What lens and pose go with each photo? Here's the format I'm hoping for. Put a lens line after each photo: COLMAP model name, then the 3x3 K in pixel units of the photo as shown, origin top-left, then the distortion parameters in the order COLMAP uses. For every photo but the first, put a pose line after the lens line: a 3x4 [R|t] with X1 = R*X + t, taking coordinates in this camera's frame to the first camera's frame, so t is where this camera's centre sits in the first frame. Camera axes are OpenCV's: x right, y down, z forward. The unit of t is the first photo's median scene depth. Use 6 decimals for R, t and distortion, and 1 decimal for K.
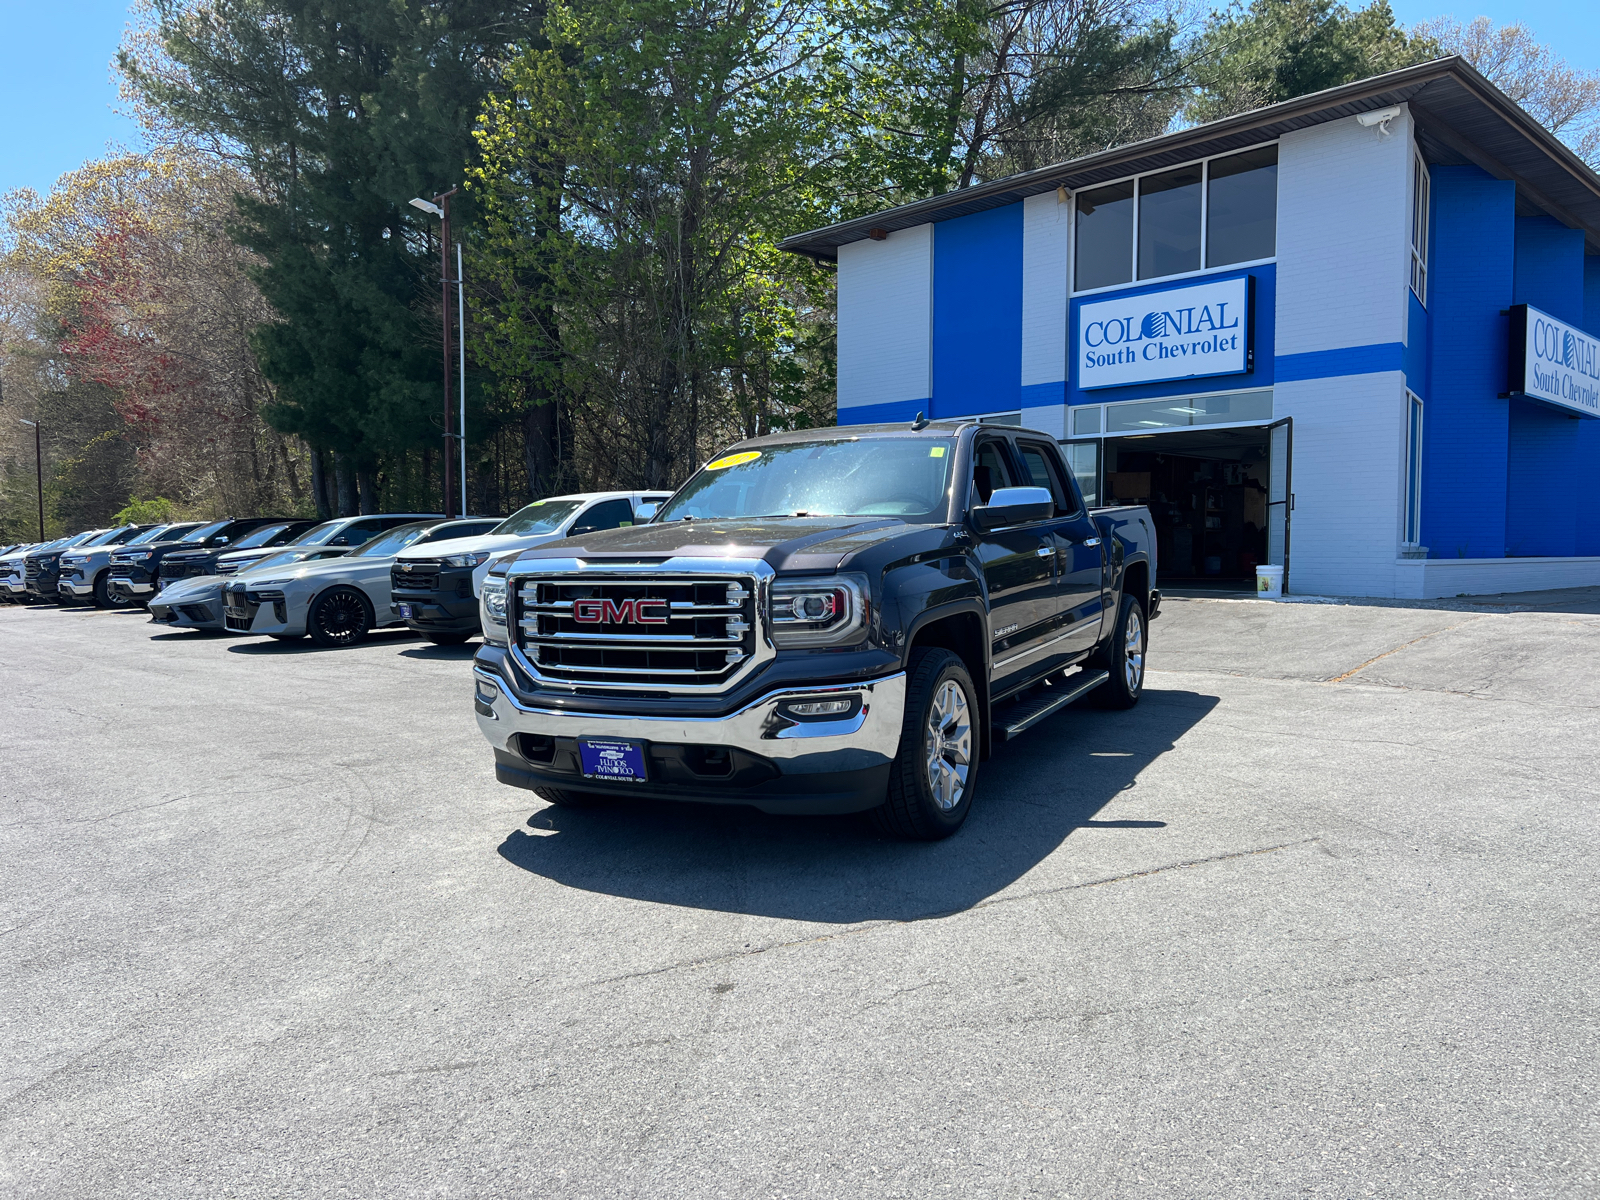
lens RADIAL K [[1210.0, 0, 803.6], [0, 1210.0, 616.5], [0, 0, 1]] dist [0.055451, -0.069598]
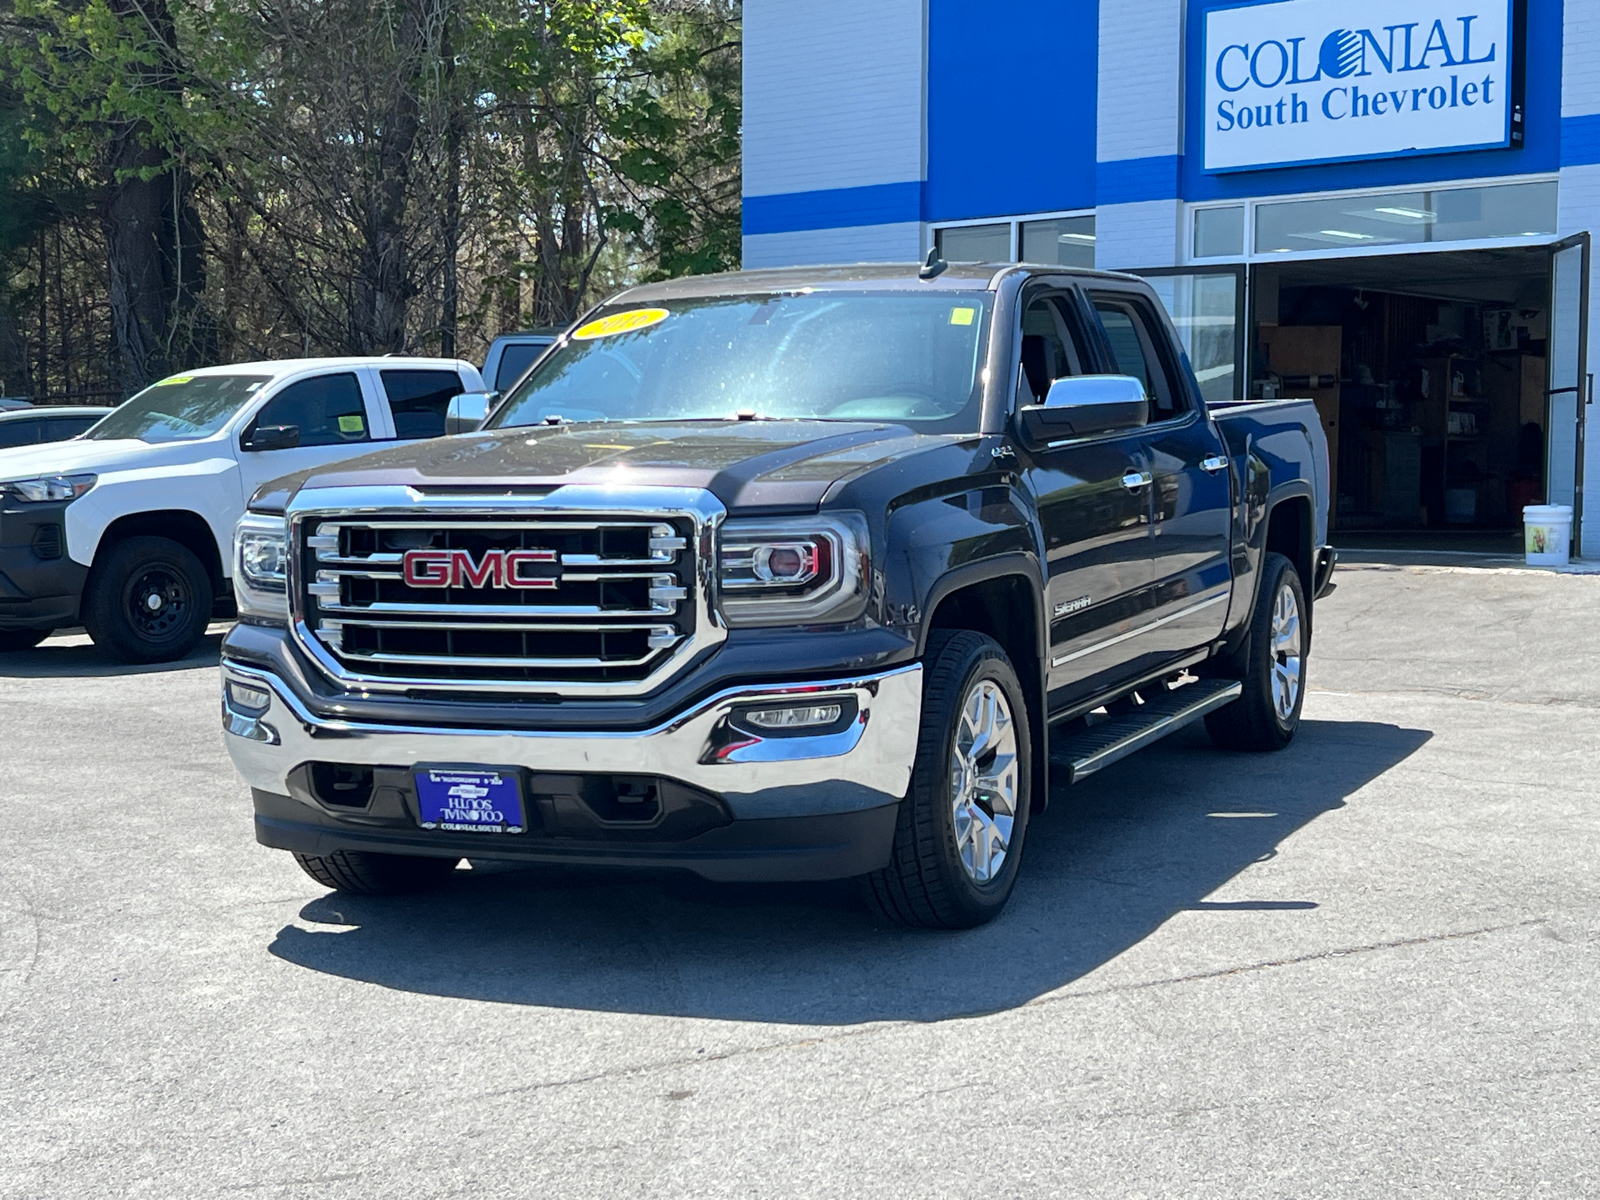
lens RADIAL K [[2522.4, 0, 827.3], [0, 2522.4, 658.5], [0, 0, 1]] dist [0.119411, -0.277601]
pose [[0.997354, -0.000072, 0.072699, -0.053892], [-0.001288, 0.999825, 0.018657, 0.014787], [-0.072688, -0.018702, 0.997179, -0.292257]]
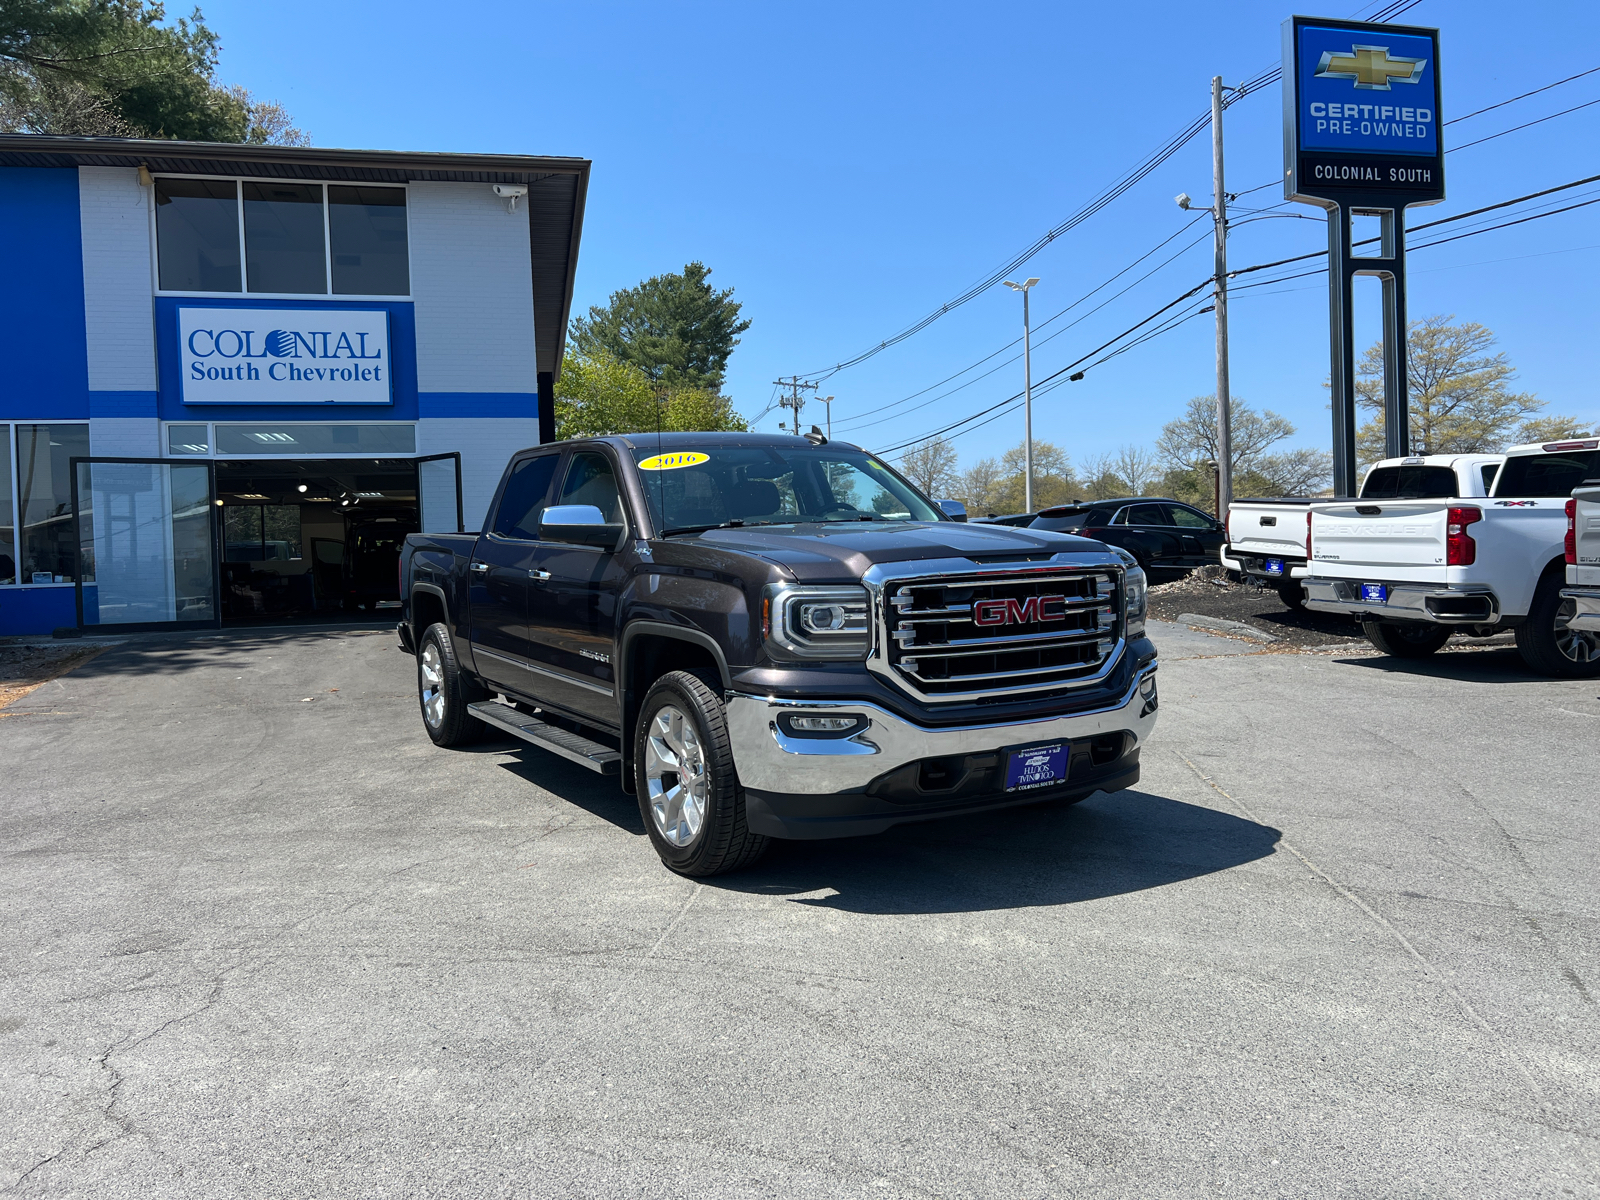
lens RADIAL K [[1200.7, 0, 811.8], [0, 1200.7, 600.9], [0, 0, 1]] dist [0.054060, -0.069655]
pose [[0.527399, -0.037744, 0.848779, -0.862854], [0.079403, 0.996830, -0.005011, -0.016772], [-0.845899, 0.070038, 0.528724, 0.527187]]
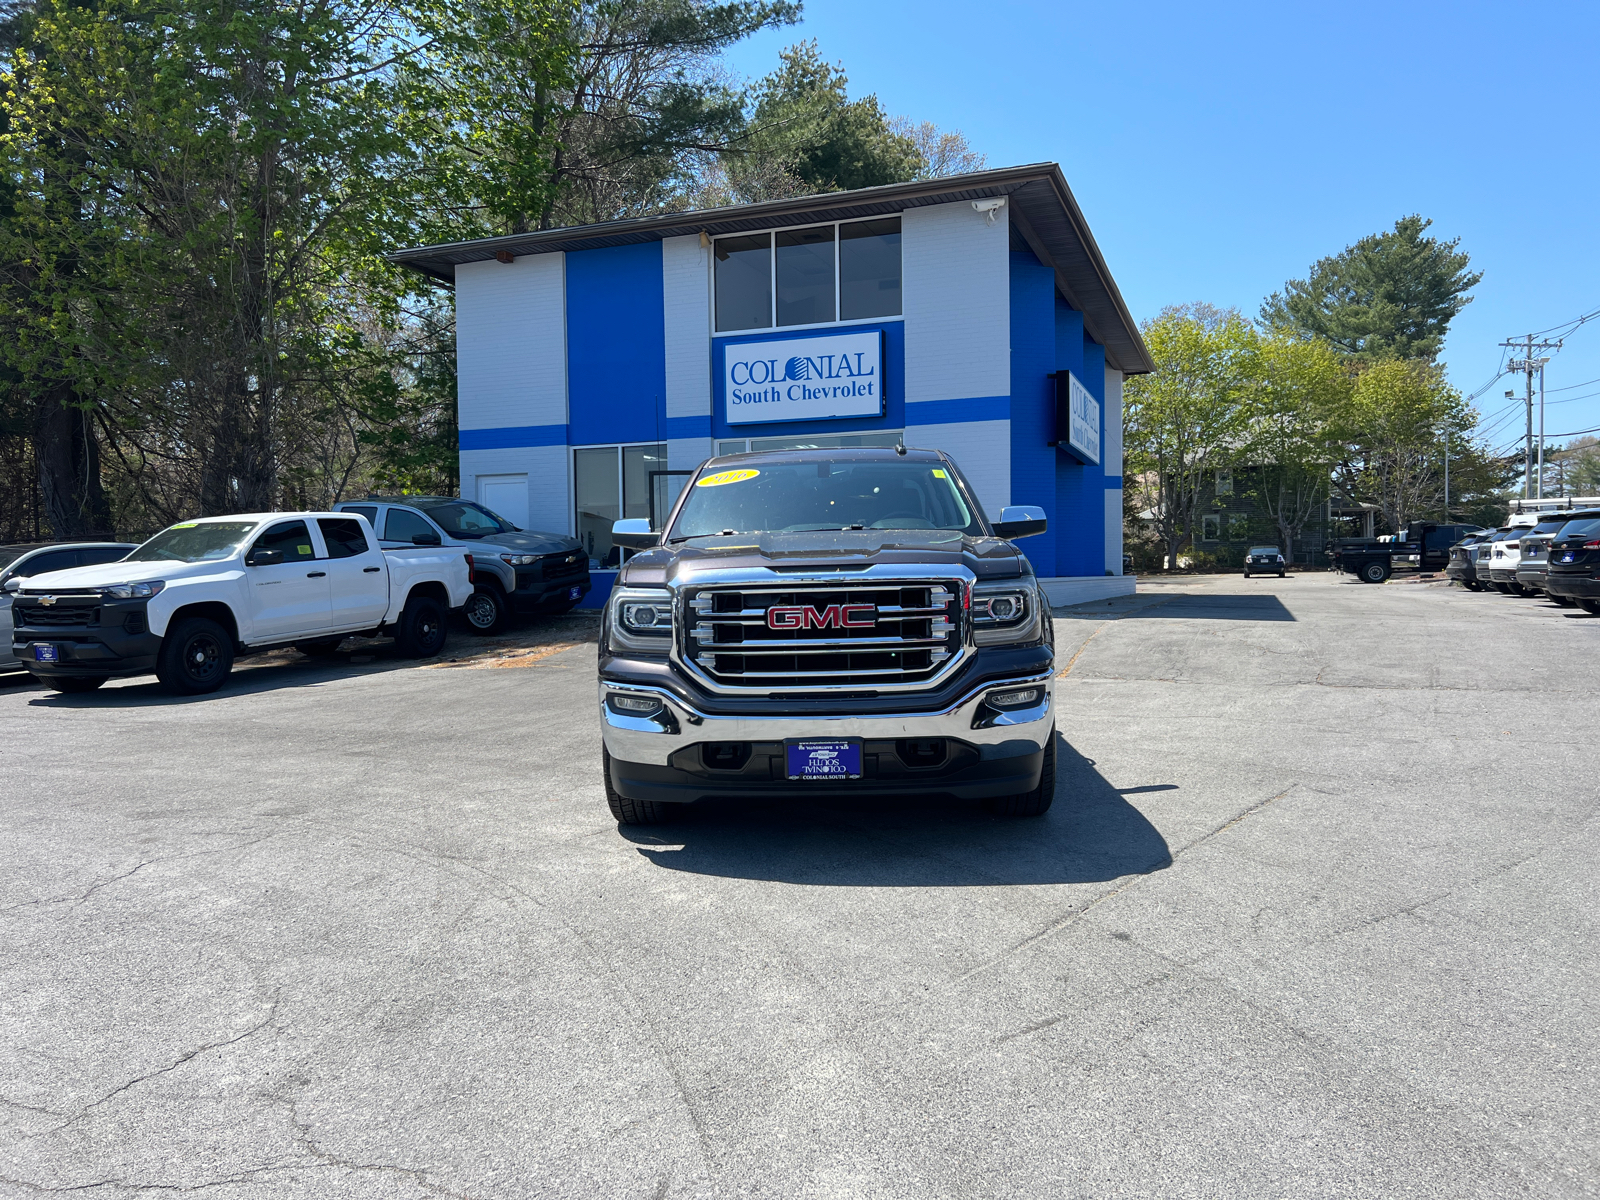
lens RADIAL K [[1205.2, 0, 798.9], [0, 1205.2, 611.2], [0, 0, 1]] dist [0.088403, -0.111755]
pose [[0.908820, -0.022689, 0.416571, -0.497814], [0.035454, 0.999108, -0.022932, 0.011555], [-0.415679, 0.035610, 0.908814, 0.052761]]
